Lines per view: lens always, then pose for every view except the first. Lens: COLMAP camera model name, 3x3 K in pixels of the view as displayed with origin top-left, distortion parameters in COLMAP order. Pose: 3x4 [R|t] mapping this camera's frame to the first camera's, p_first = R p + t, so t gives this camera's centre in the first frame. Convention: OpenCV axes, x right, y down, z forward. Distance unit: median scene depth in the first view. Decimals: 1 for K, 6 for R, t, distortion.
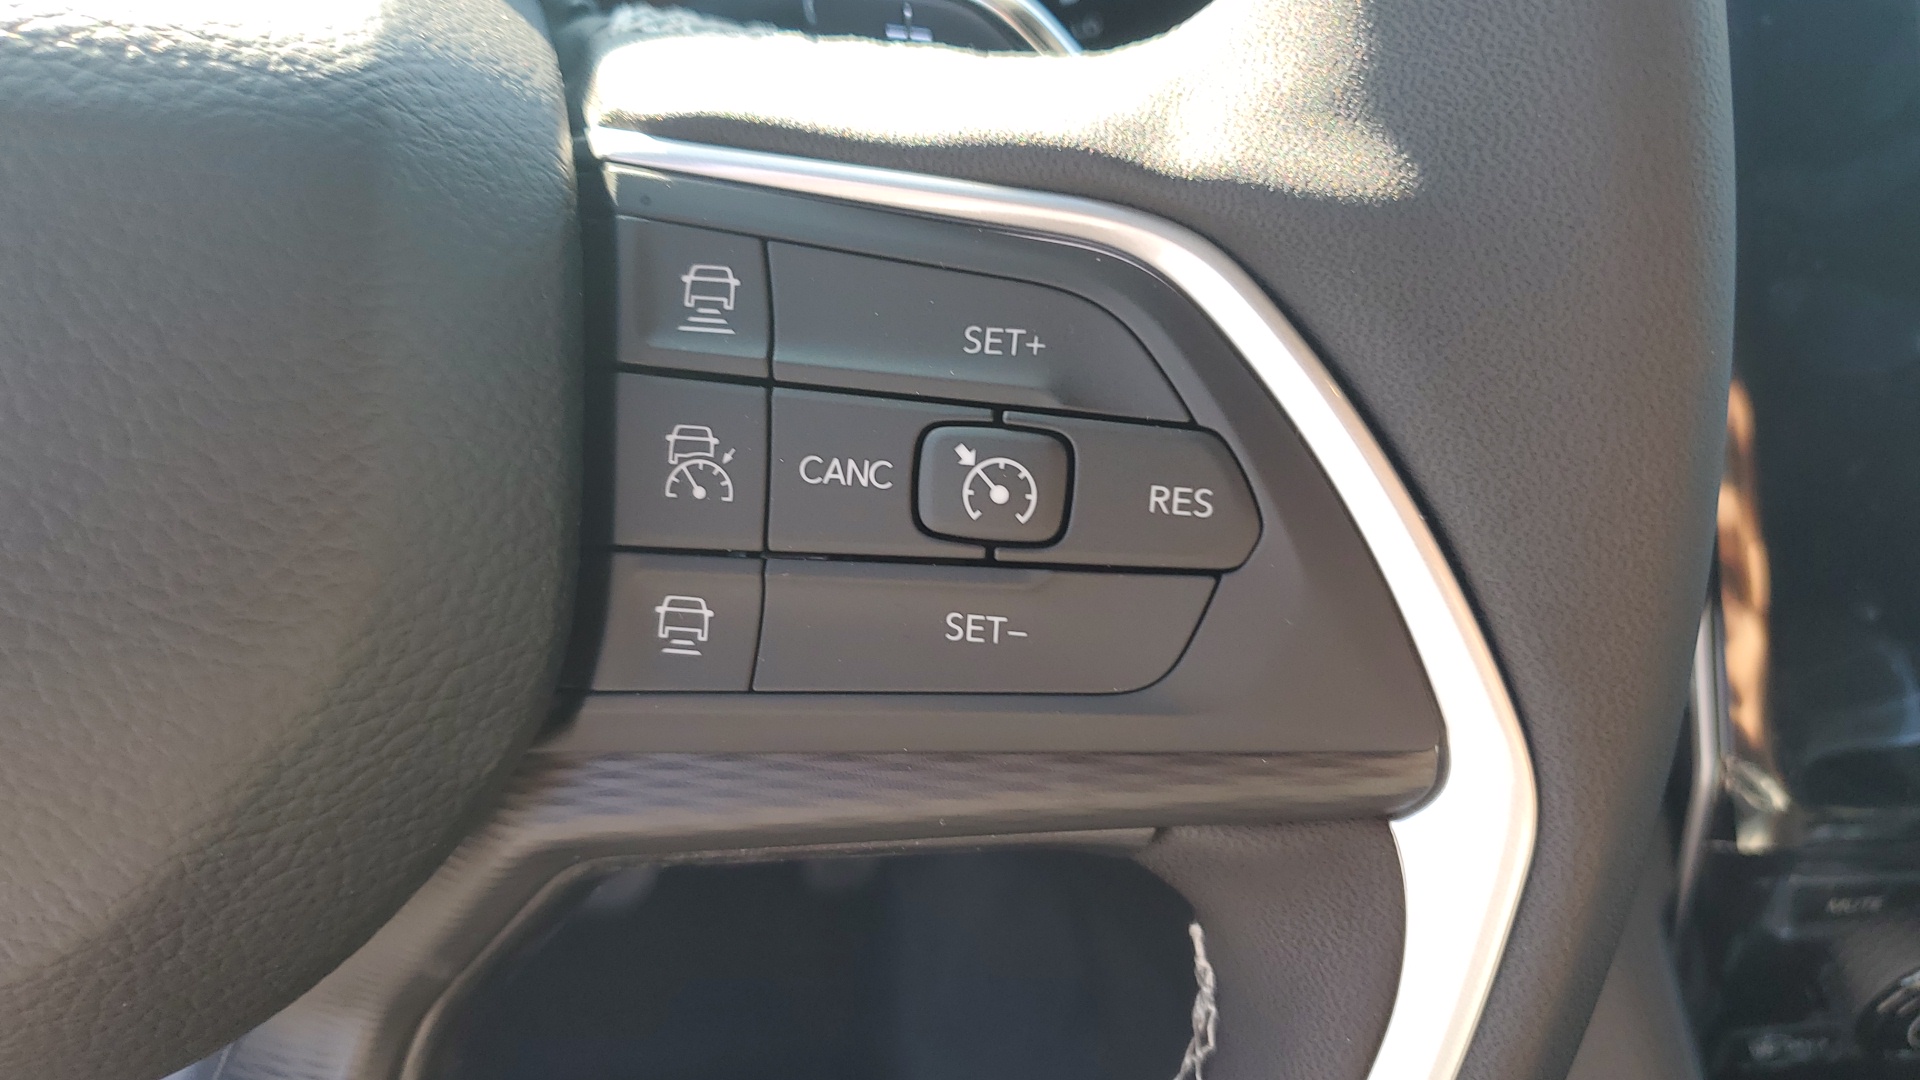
lens RADIAL K [[1481.8, 0, 1017.1], [0, 1481.8, 506.3], [0, 0, 1]] dist [0.048366, -0.044019]
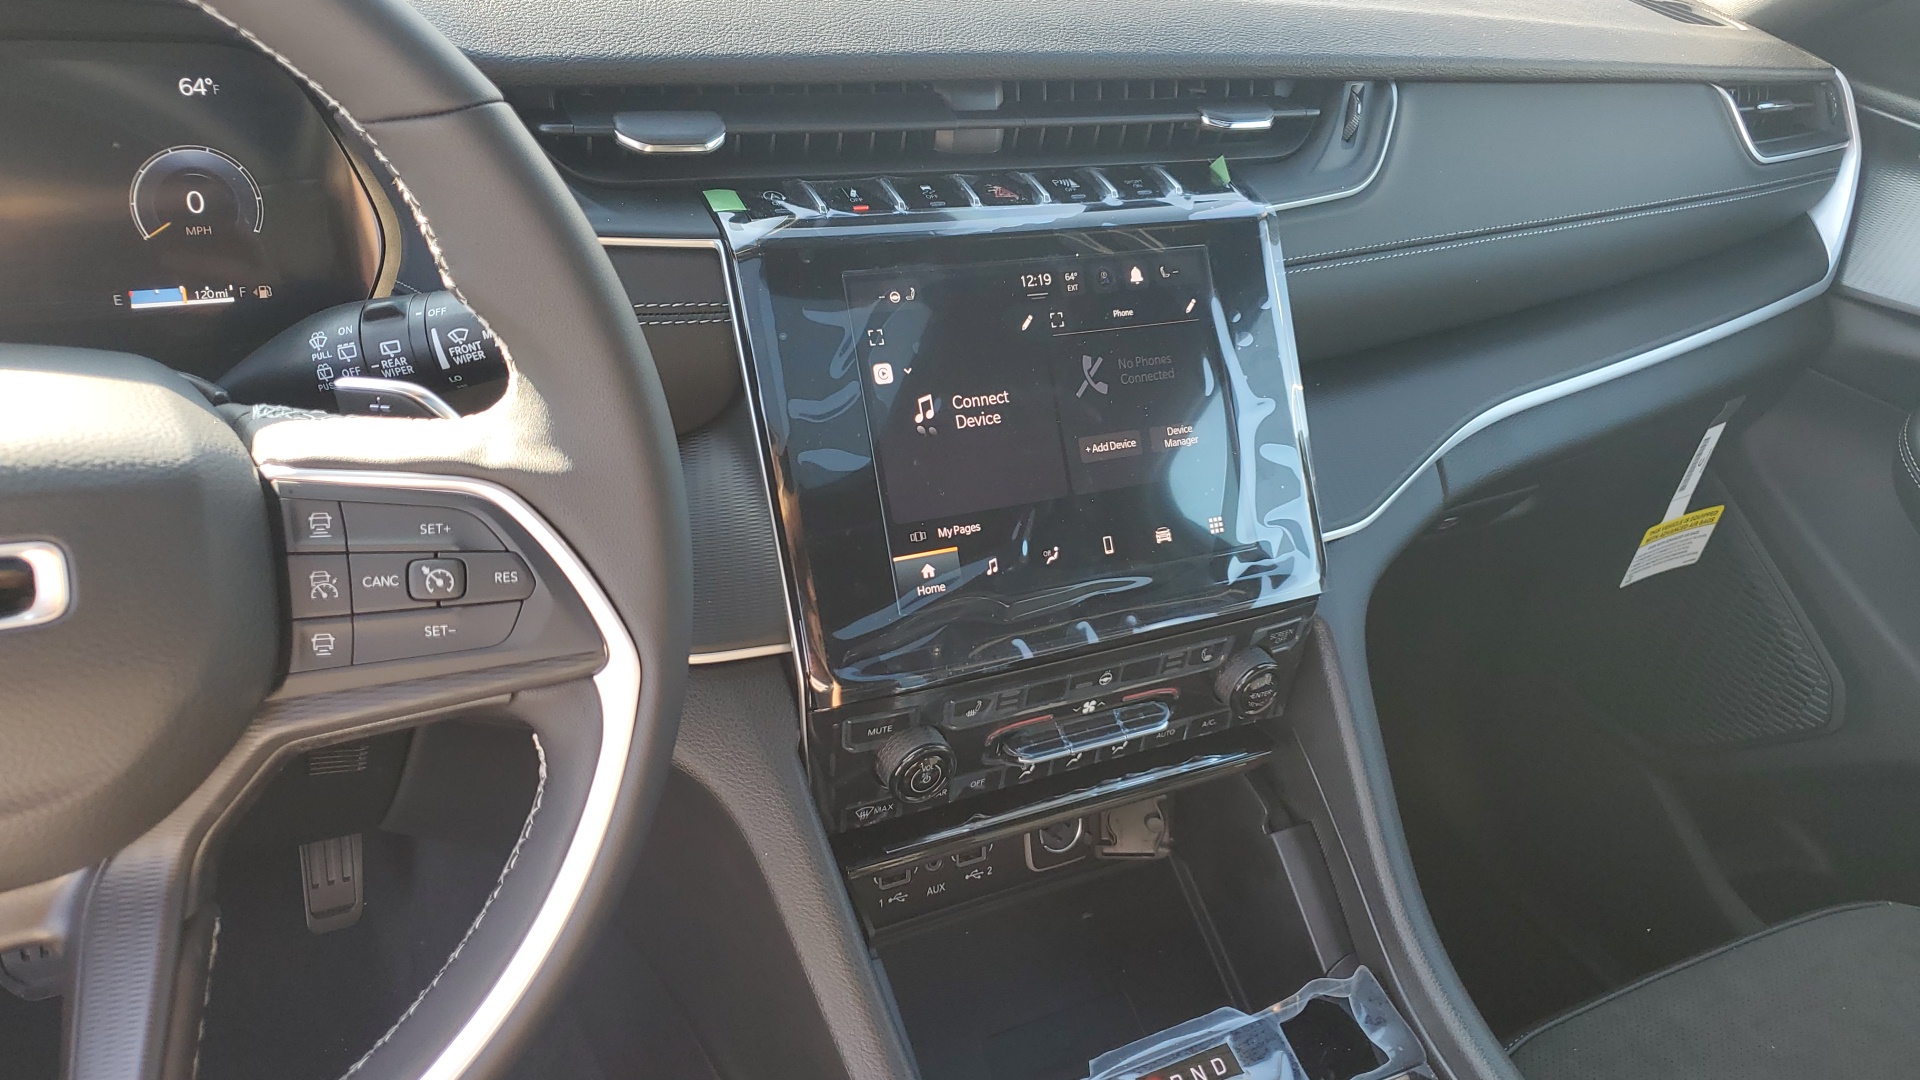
lens RADIAL K [[1481.8, 0, 955.5], [0, 1481.8, 517.3], [0, 0, 1]] dist [0.048366, -0.044019]
pose [[0.938748, -0.106243, 0.327818, -0.006496], [0.122168, 0.992106, -0.028310, 0.068425], [-0.322222, 0.066625, 0.944317, -2.000019]]
